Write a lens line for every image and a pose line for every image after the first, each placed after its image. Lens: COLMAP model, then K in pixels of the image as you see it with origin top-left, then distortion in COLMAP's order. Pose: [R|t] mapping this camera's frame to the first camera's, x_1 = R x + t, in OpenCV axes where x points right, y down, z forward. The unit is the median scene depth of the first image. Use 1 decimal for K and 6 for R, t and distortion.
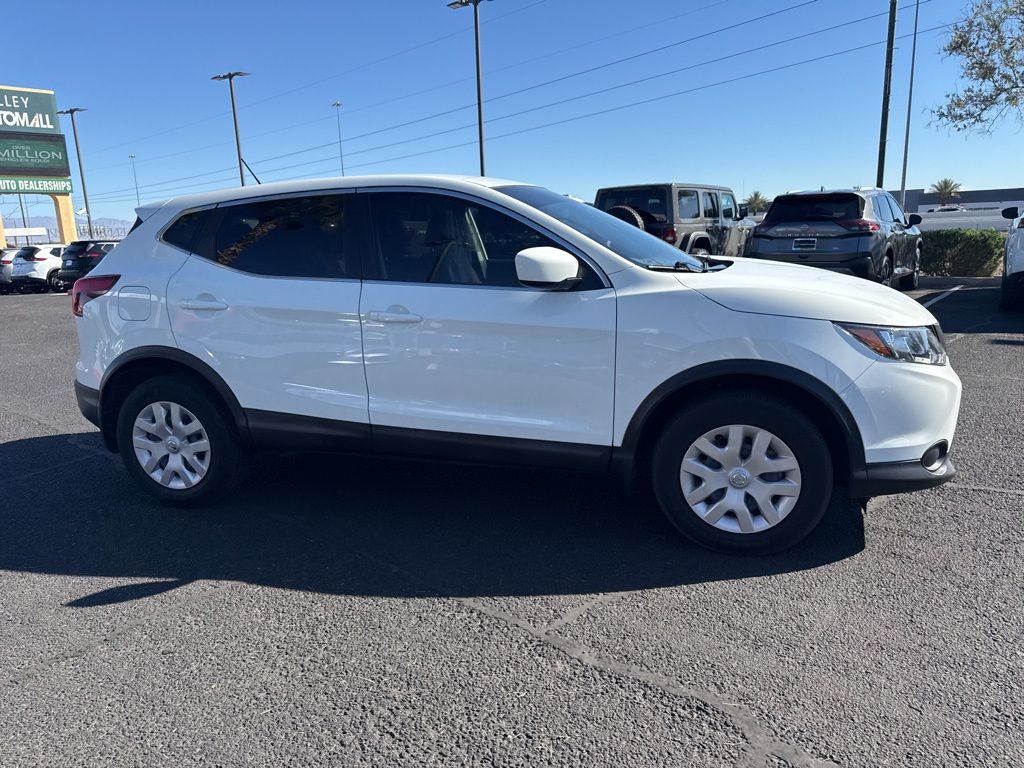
lens RADIAL K [[721.5, 0, 514.4], [0, 721.5, 389.5], [0, 0, 1]] dist [0.040240, -0.045004]
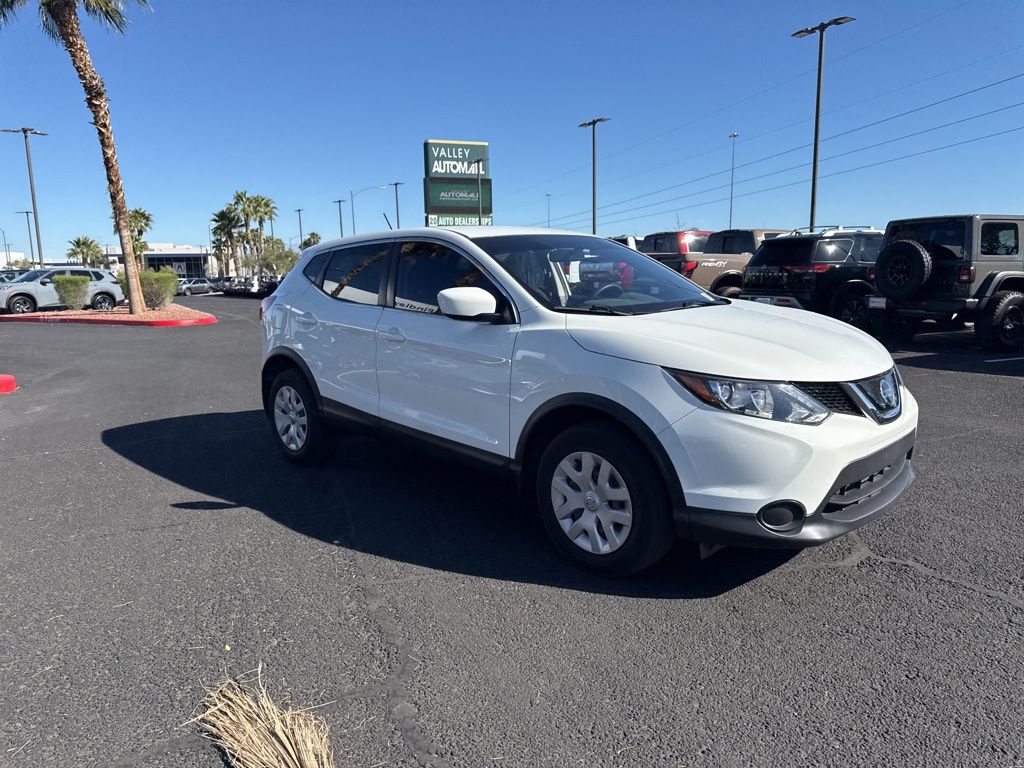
lens RADIAL K [[721.5, 0, 510.4], [0, 721.5, 384.5], [0, 0, 1]] dist [0.040240, -0.045004]
pose [[0.867101, 0.097917, -0.488414, 0.595688], [-0.119784, 0.992706, -0.013639, -0.020065], [0.483516, 0.070331, 0.872506, -0.022580]]
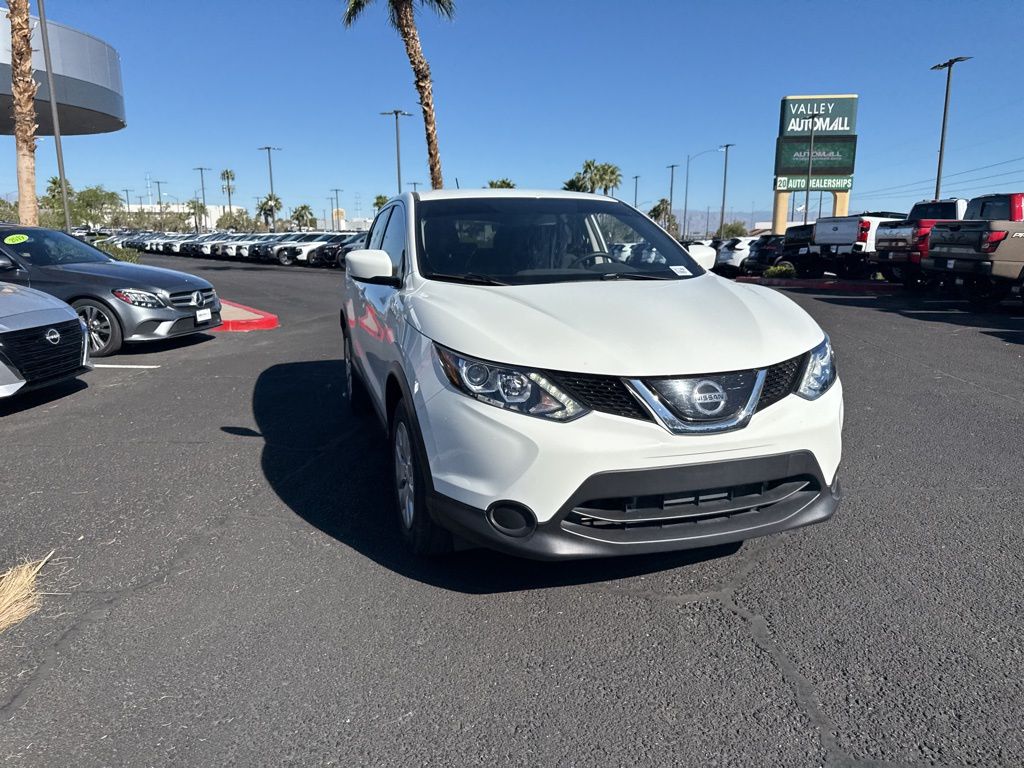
lens RADIAL K [[721.5, 0, 509.5], [0, 721.5, 382.4], [0, 0, 1]] dist [0.040240, -0.045004]
pose [[0.546764, 0.198597, -0.813393, 1.018868], [-0.200902, 0.974201, 0.102812, -0.123577], [0.812827, 0.107199, 0.572556, 0.410390]]
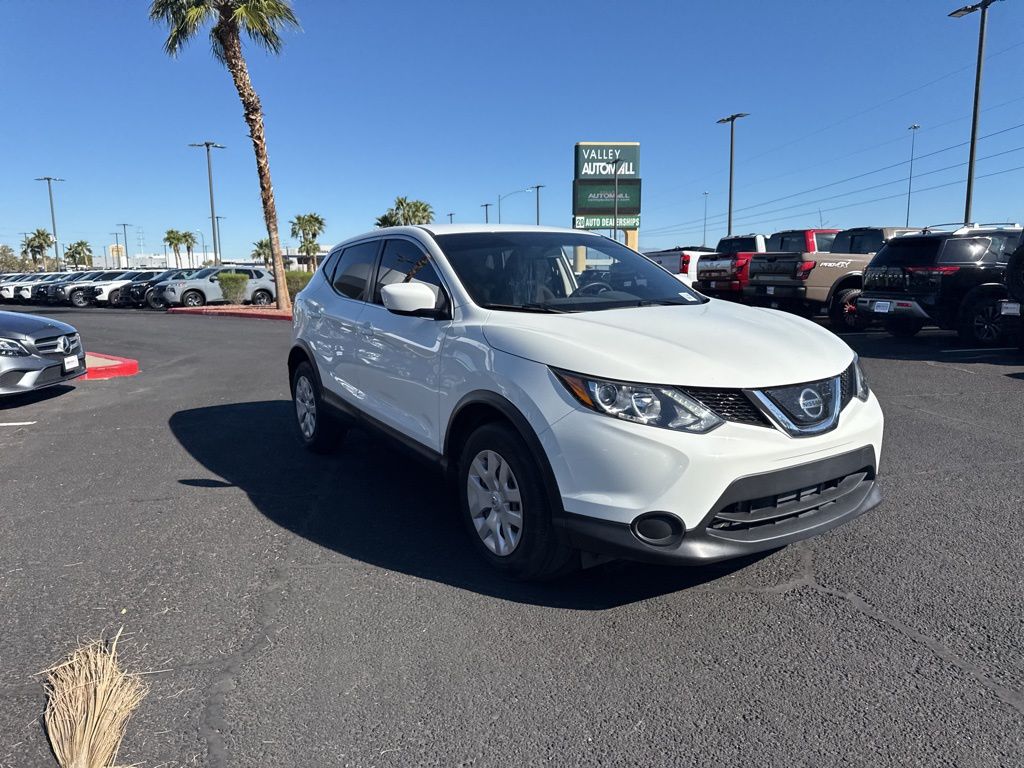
lens RADIAL K [[721.5, 0, 511.2], [0, 721.5, 373.3], [0, 0, 1]] dist [0.040240, -0.045004]
pose [[0.745716, 0.117846, -0.655759, 0.833120], [-0.157421, 0.987530, -0.001547, -0.056188], [0.647400, 0.104384, 0.754969, 0.152326]]
